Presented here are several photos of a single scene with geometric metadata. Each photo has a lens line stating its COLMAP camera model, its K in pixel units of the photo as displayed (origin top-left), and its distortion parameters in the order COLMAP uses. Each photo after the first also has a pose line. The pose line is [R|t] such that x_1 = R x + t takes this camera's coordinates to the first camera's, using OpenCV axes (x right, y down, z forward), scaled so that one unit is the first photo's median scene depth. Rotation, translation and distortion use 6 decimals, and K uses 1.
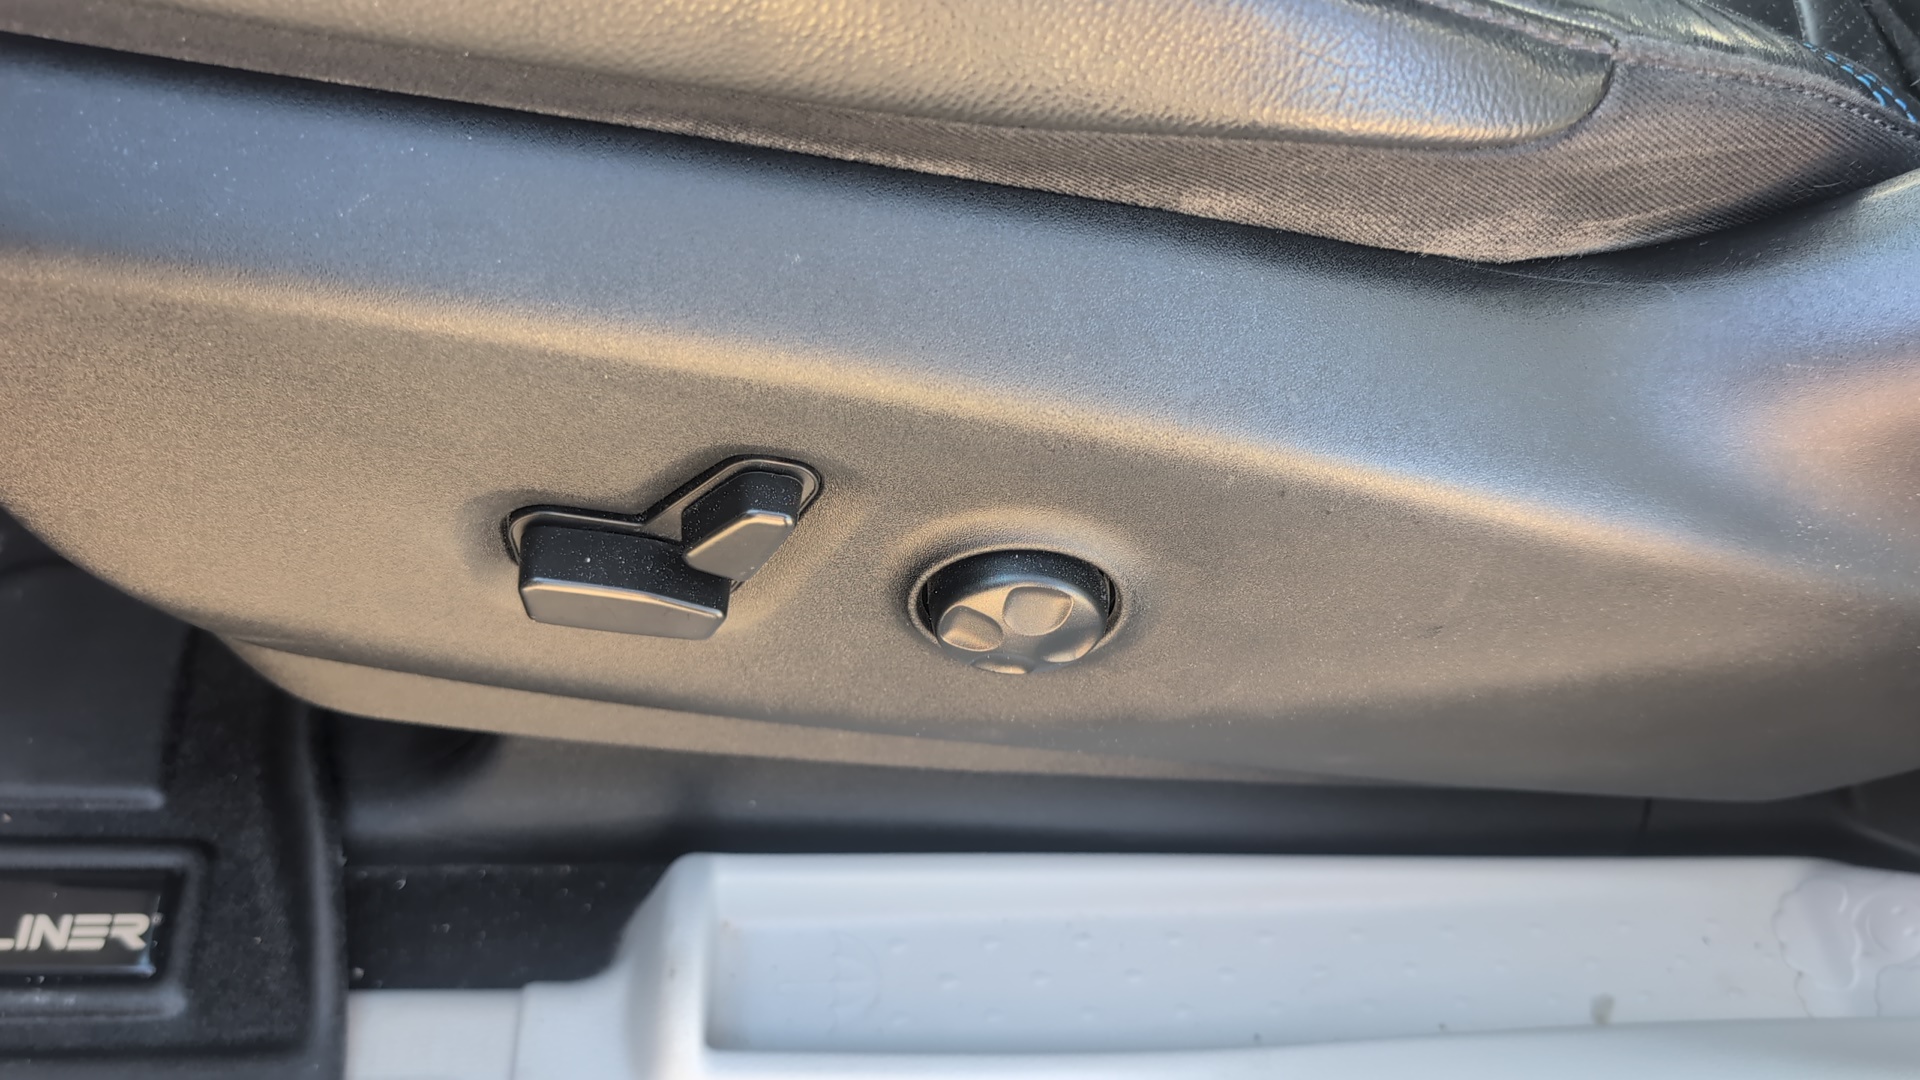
lens RADIAL K [[1596.6, 0, 968.9], [0, 1596.6, 546.8], [0, 0, 1]] dist [0.003665, -0.003136]
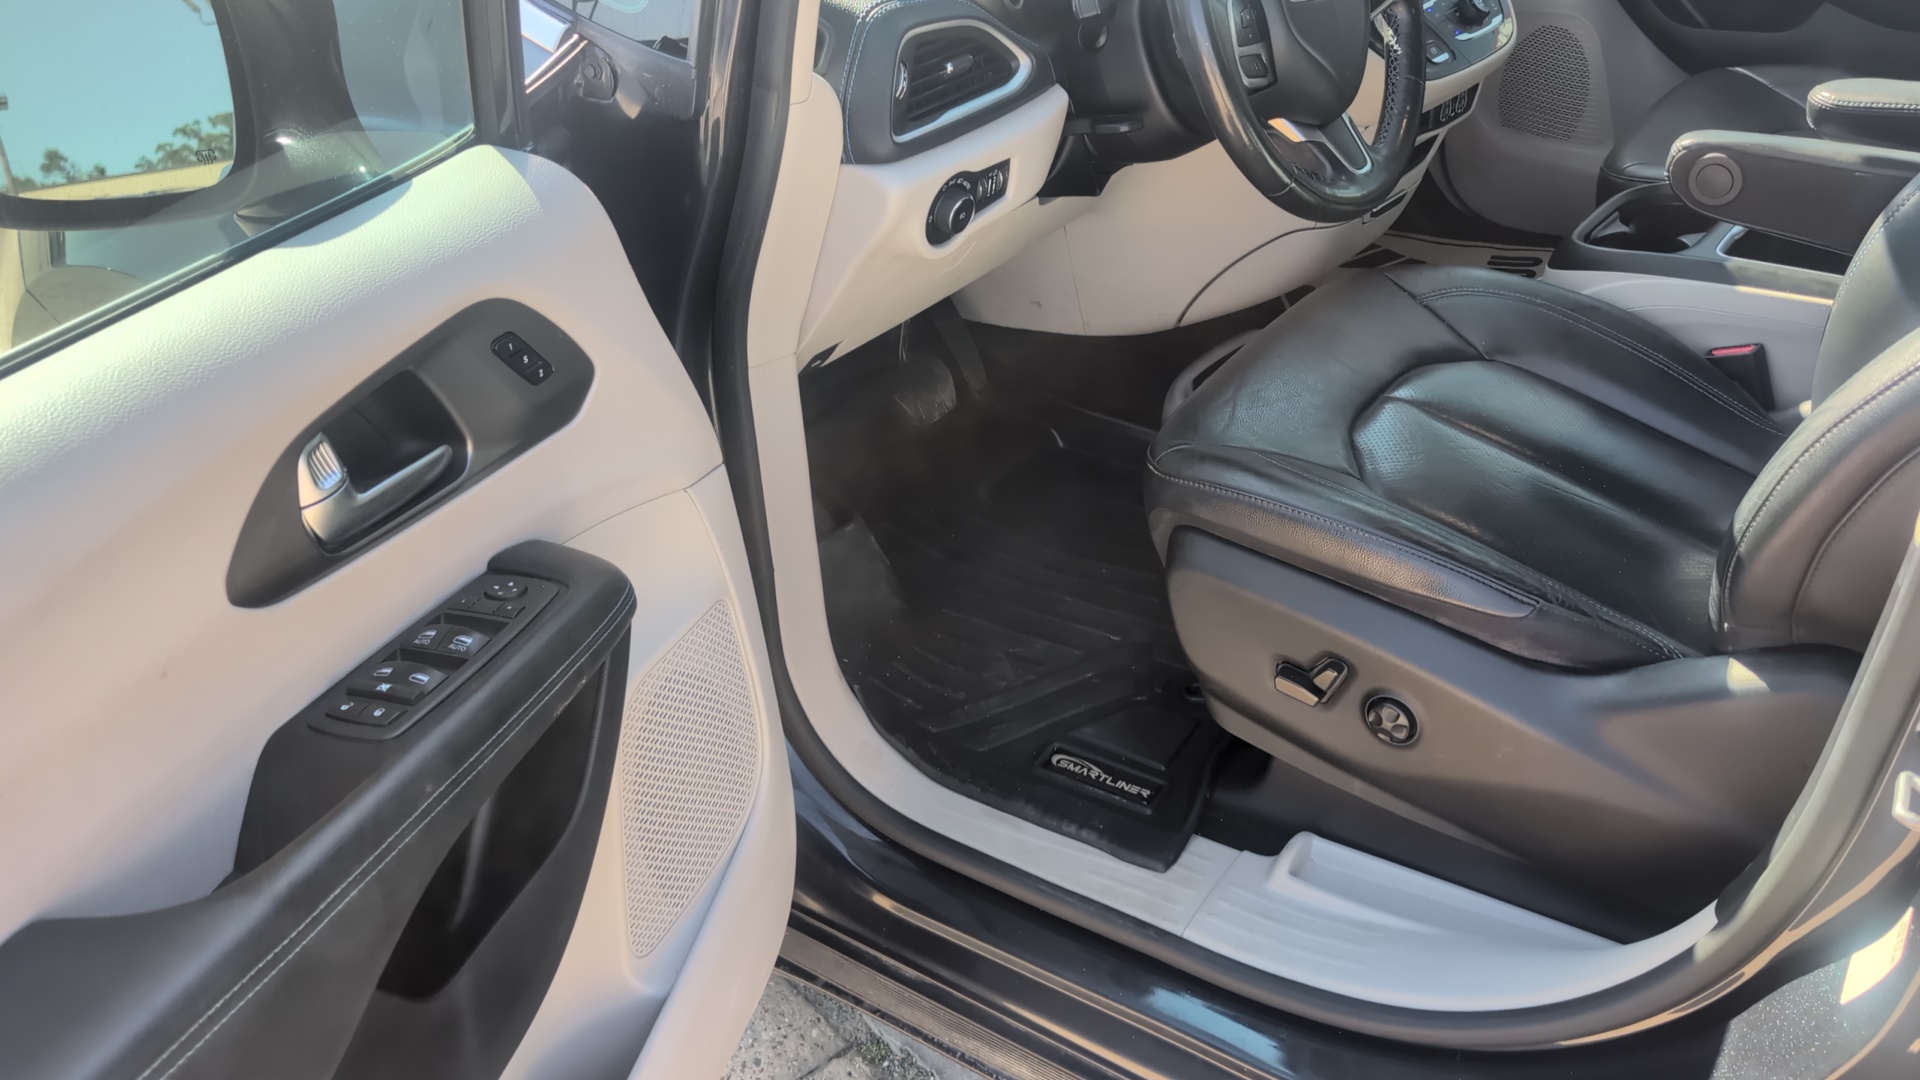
lens RADIAL K [[1596.6, 0, 968.9], [0, 1596.6, 546.8], [0, 0, 1]] dist [0.003665, -0.003136]
pose [[0.777638, 0.182517, -0.601637, 1.560523], [-0.396217, 0.885261, -0.243566, 1.066183], [0.488151, 0.427785, 0.760729, -2.740504]]
